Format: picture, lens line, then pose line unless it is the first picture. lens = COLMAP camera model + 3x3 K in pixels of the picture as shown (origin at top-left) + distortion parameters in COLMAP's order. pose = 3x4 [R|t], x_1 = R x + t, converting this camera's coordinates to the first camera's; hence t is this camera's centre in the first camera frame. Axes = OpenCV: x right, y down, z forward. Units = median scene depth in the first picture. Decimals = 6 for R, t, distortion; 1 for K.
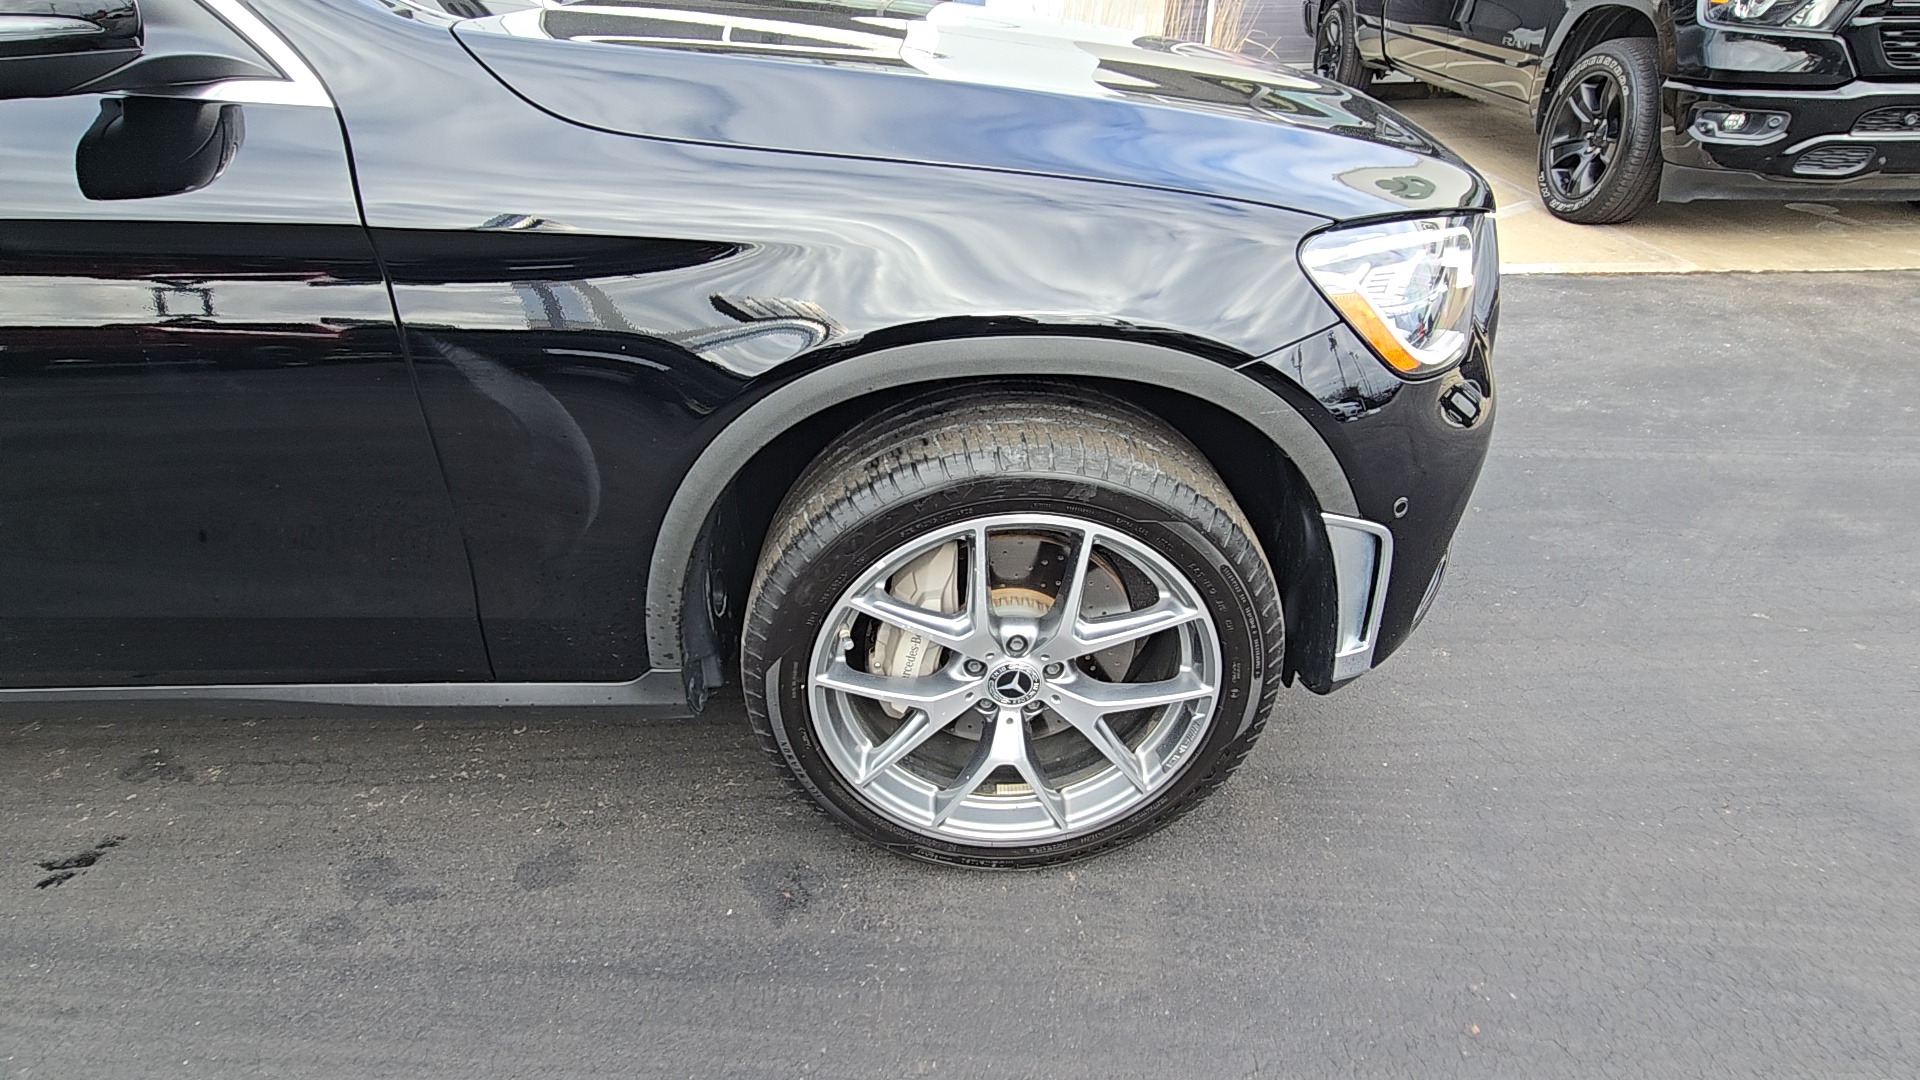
lens RADIAL K [[965.1, 0, 957.3], [0, 965.1, 538.8], [0, 0, 1]] dist [-0.001194, -0.000708]
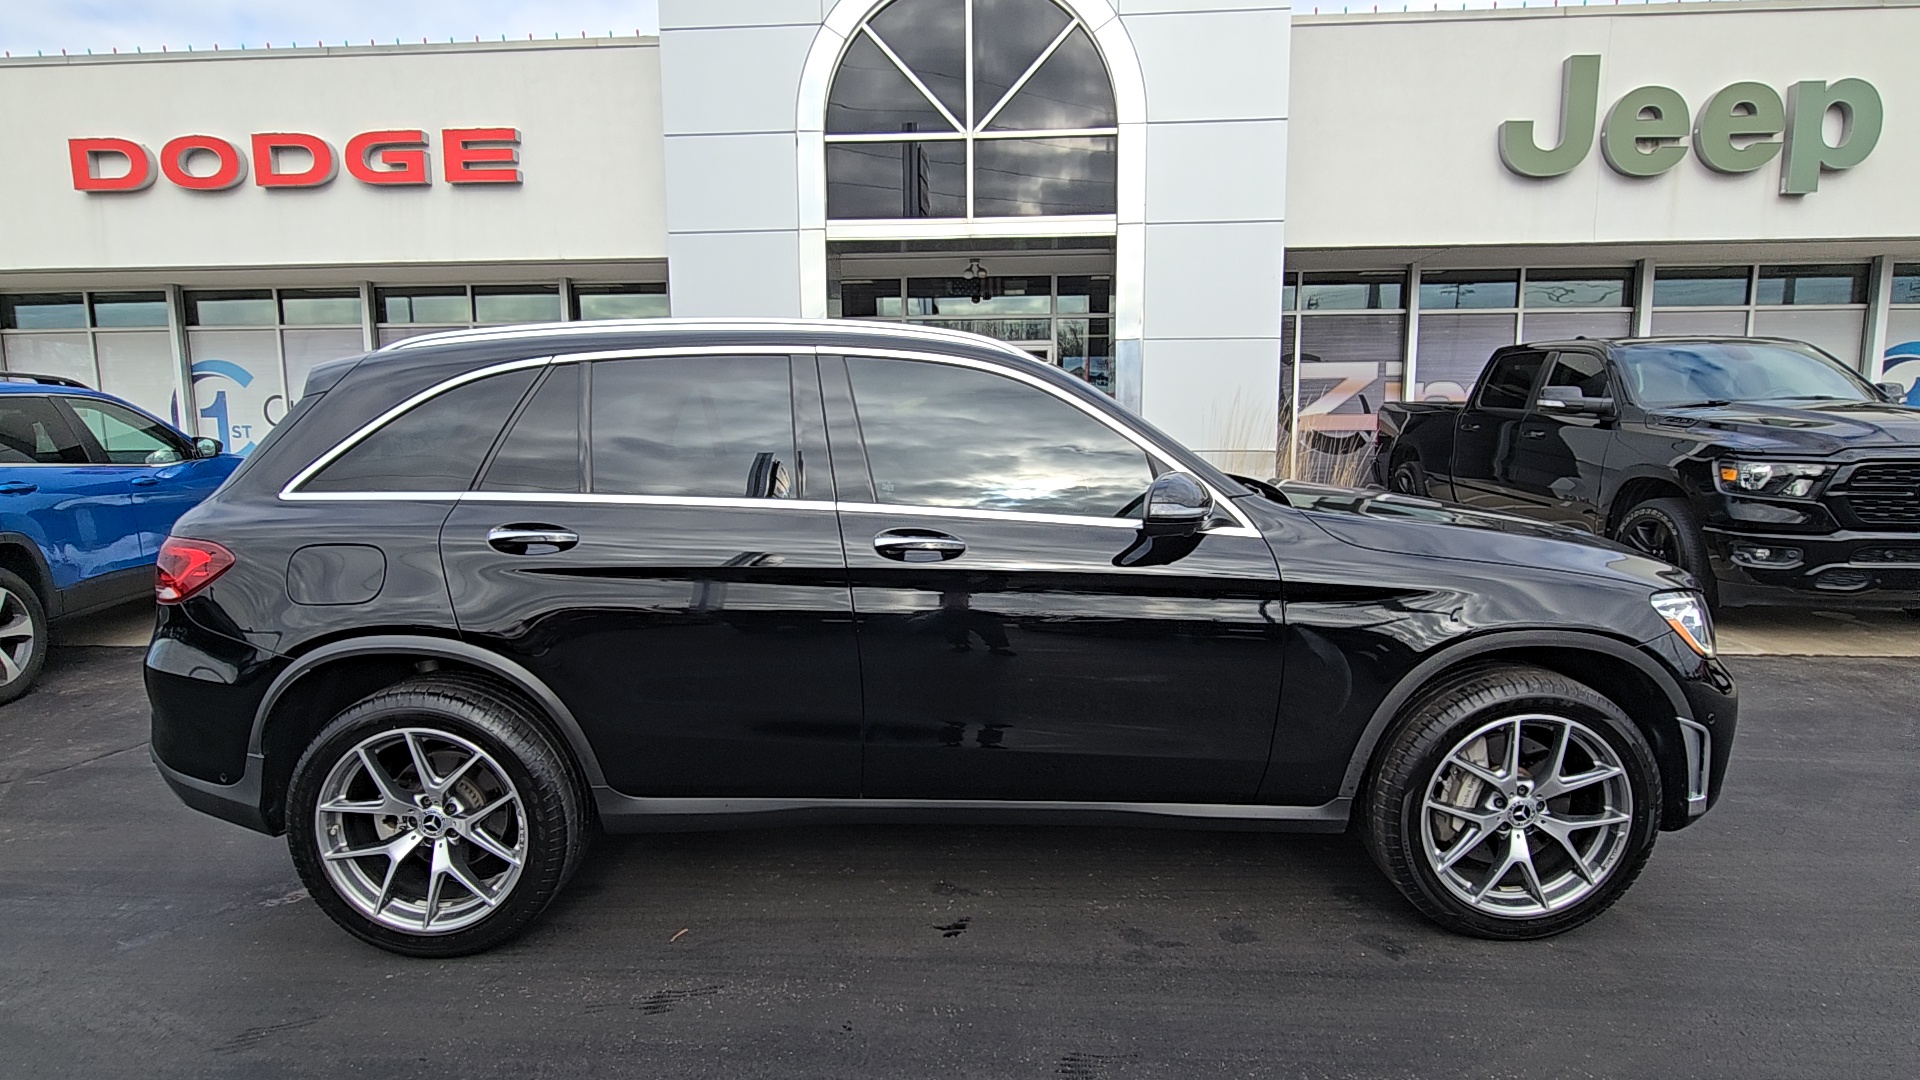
lens RADIAL K [[965.1, 0, 948.5], [0, 965.1, 539.3], [0, 0, 1]] dist [-0.001194, -0.000708]
pose [[0.999220, 0.021700, -0.033004, -1.022092], [-0.032969, 0.918386, -0.394311, 0.439349], [0.021754, 0.395091, 0.918384, -1.010233]]
